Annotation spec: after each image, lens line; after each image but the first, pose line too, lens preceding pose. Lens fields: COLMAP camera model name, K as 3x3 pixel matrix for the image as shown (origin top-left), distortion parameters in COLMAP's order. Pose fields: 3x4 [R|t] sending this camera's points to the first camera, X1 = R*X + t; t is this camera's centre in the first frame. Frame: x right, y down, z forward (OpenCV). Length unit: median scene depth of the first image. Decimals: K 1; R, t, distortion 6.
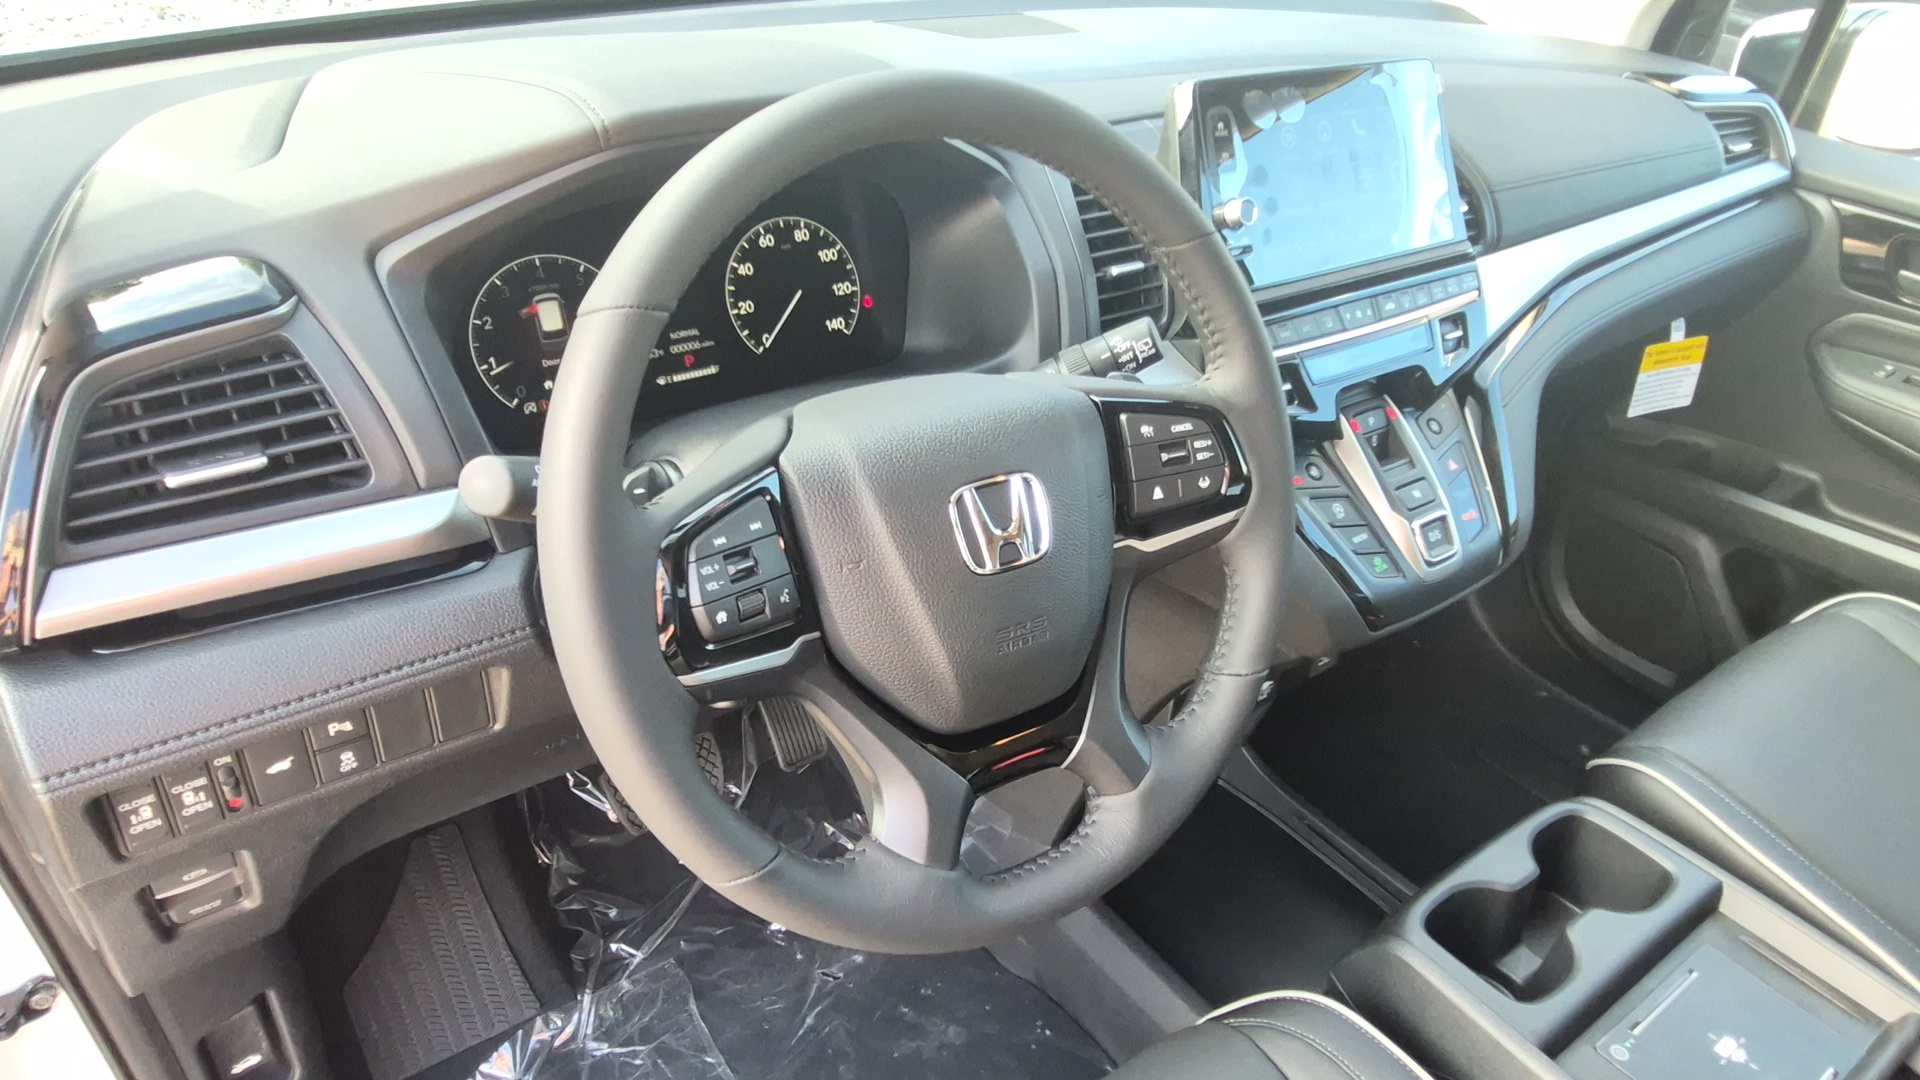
lens RADIAL K [[1277.8, 0, 944.6], [0, 1277.8, 513.0], [0, 0, 1]] dist [0.005255, 0.001768]
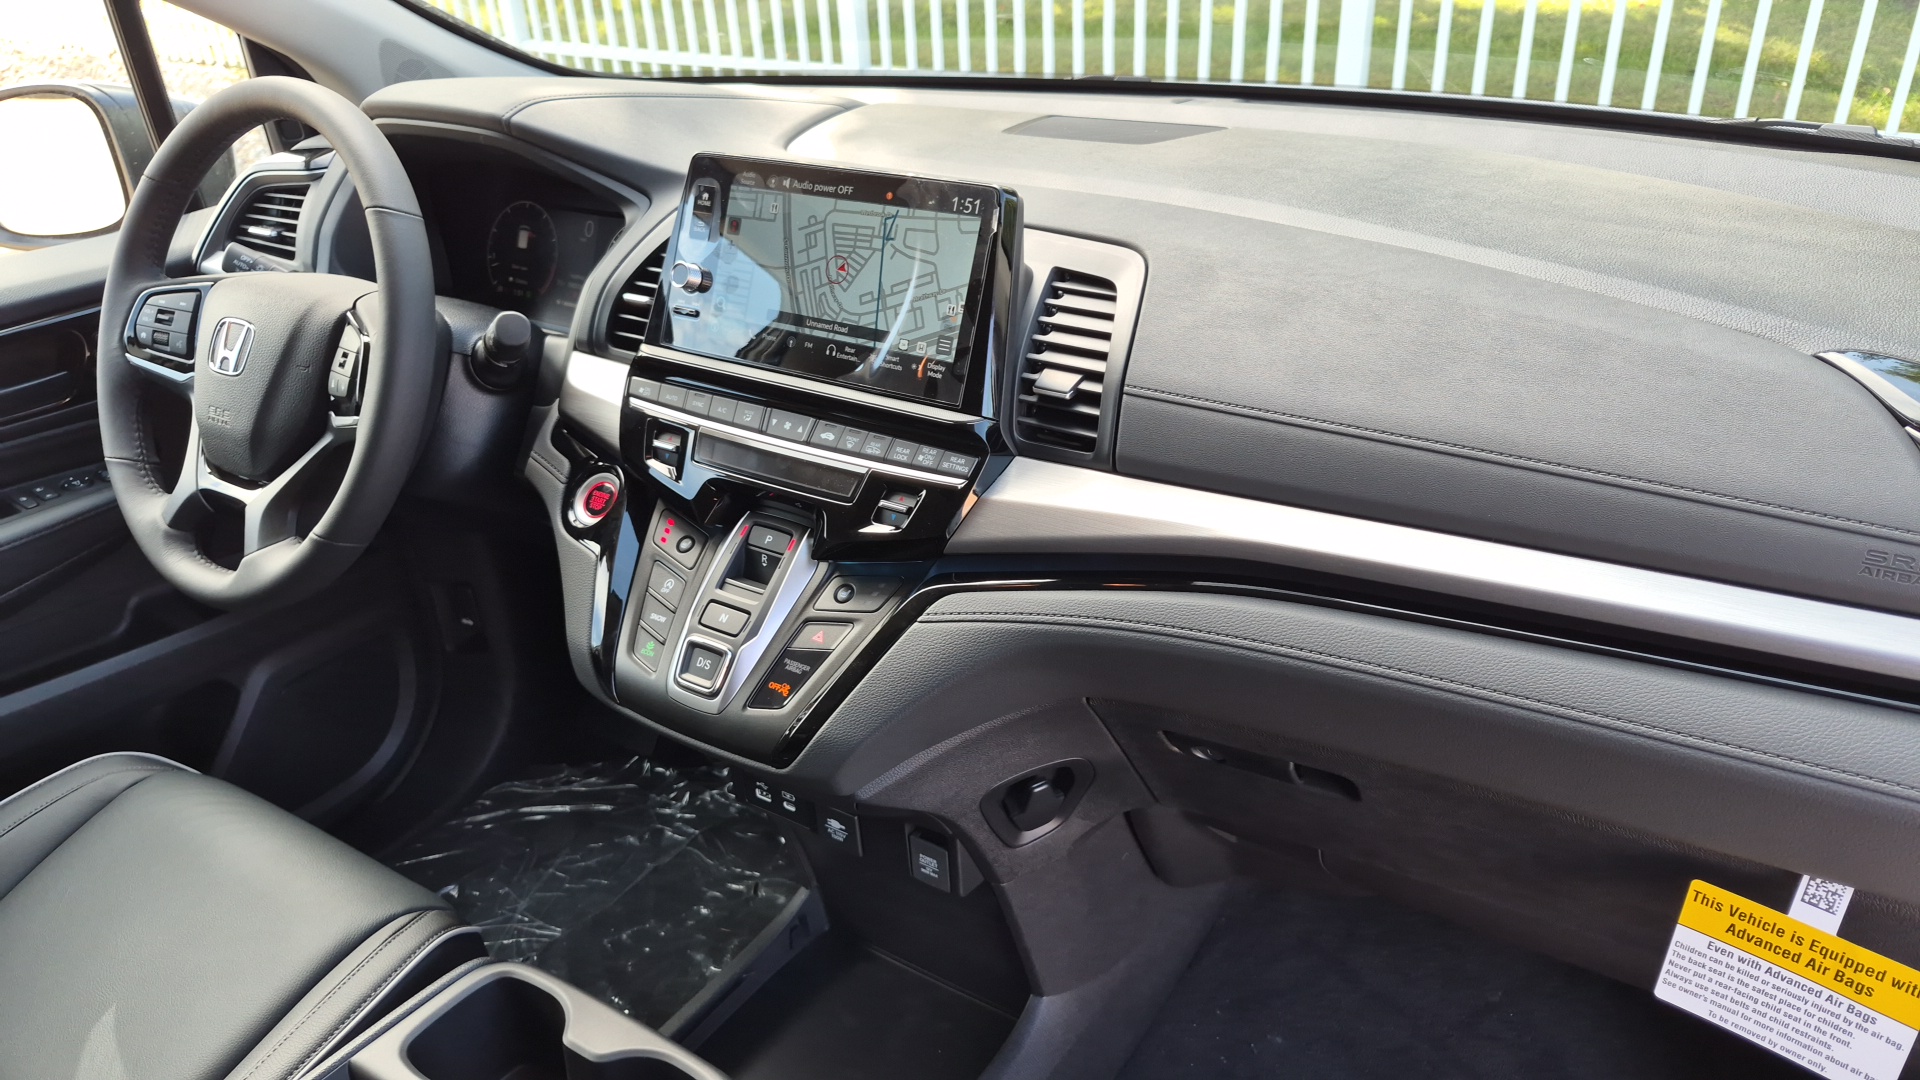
lens RADIAL K [[1312.4, 0, 969.4], [0, 1312.4, 532.2], [0, 0, 1]] dist [0.058080, -0.031325]
pose [[0.339872, 0.355588, -0.870657, 1.245531], [-0.427649, 0.882954, 0.193673, -0.332762], [0.837618, 0.306511, 0.452158, 0.704941]]
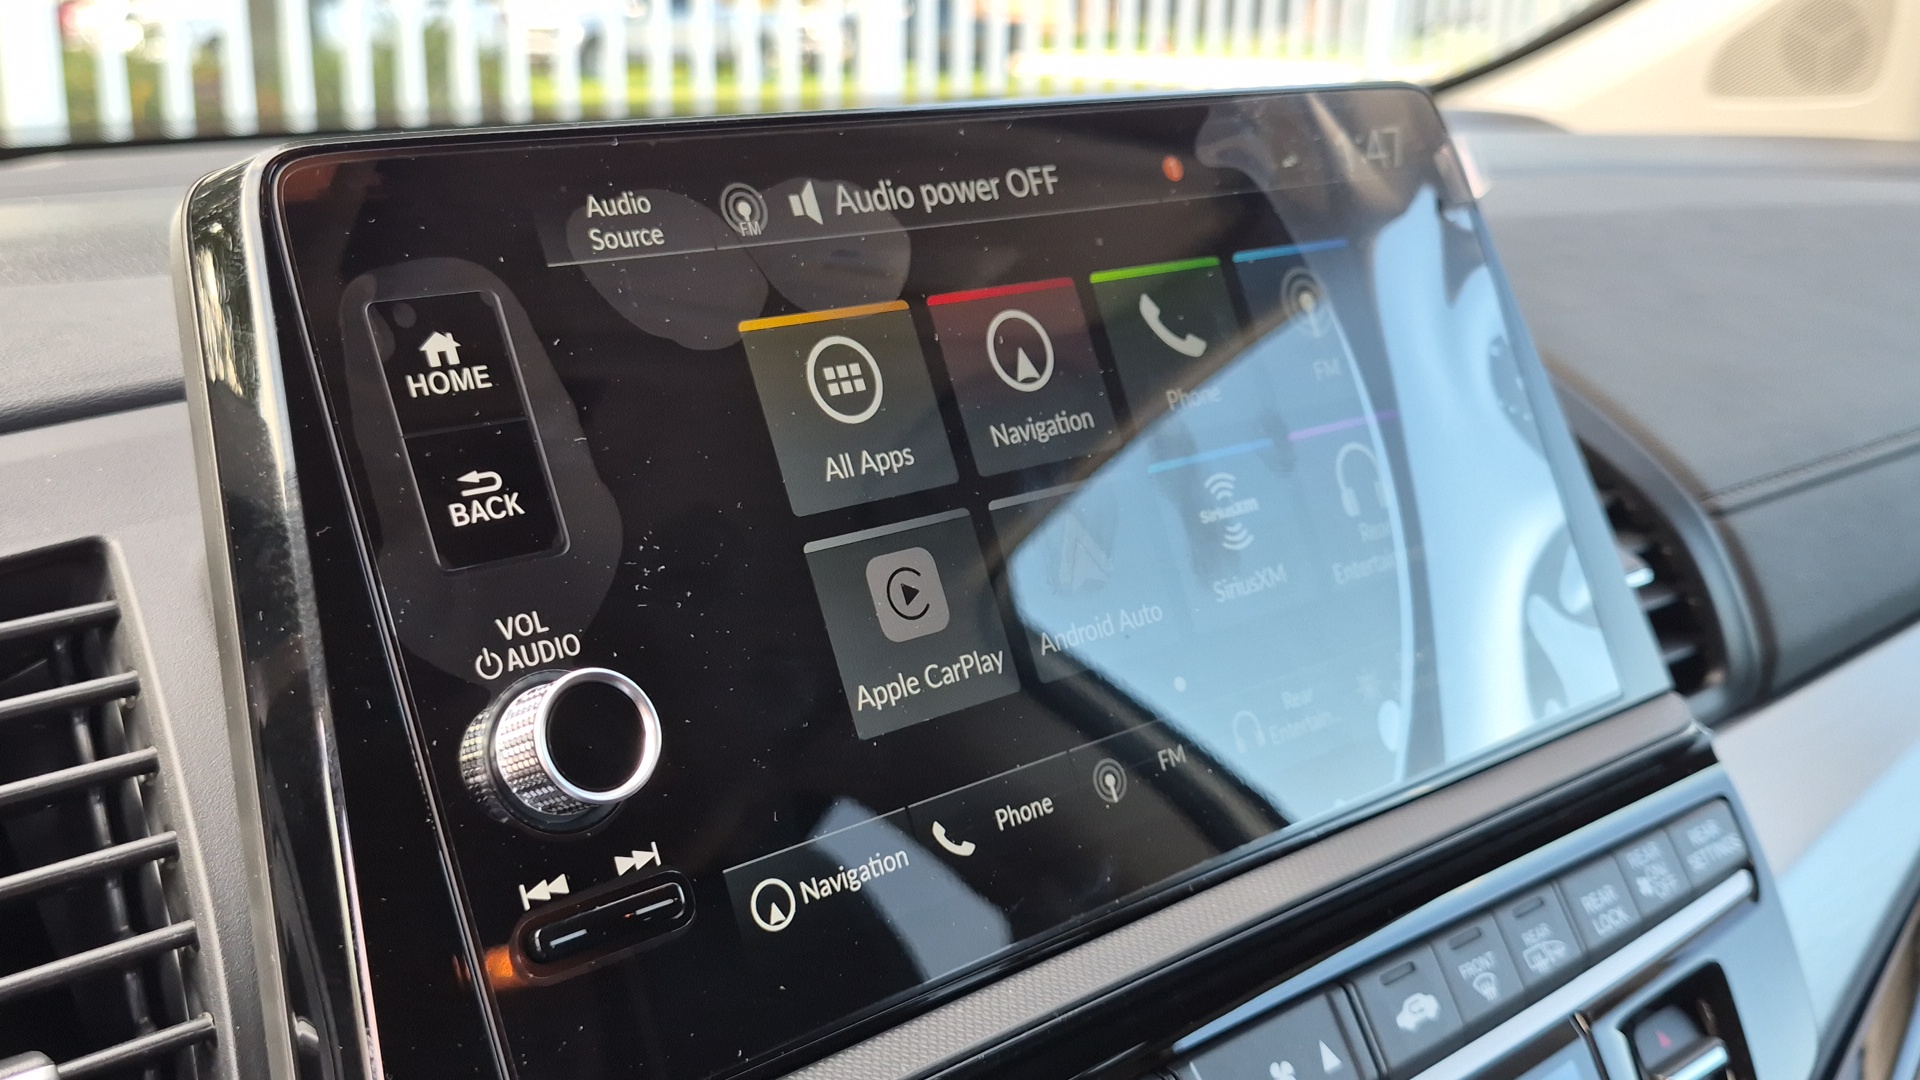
lens RADIAL K [[1996.1, 0, 967.2], [0, 1996.1, 538.7], [0, 0, 1]] dist [0.074226, 0.000000]
pose [[0.993965, -0.092658, 0.058729, 0.255971], [0.104509, 0.962554, -0.250135, -0.165735], [-0.033353, 0.254763, 0.966428, 0.627497]]
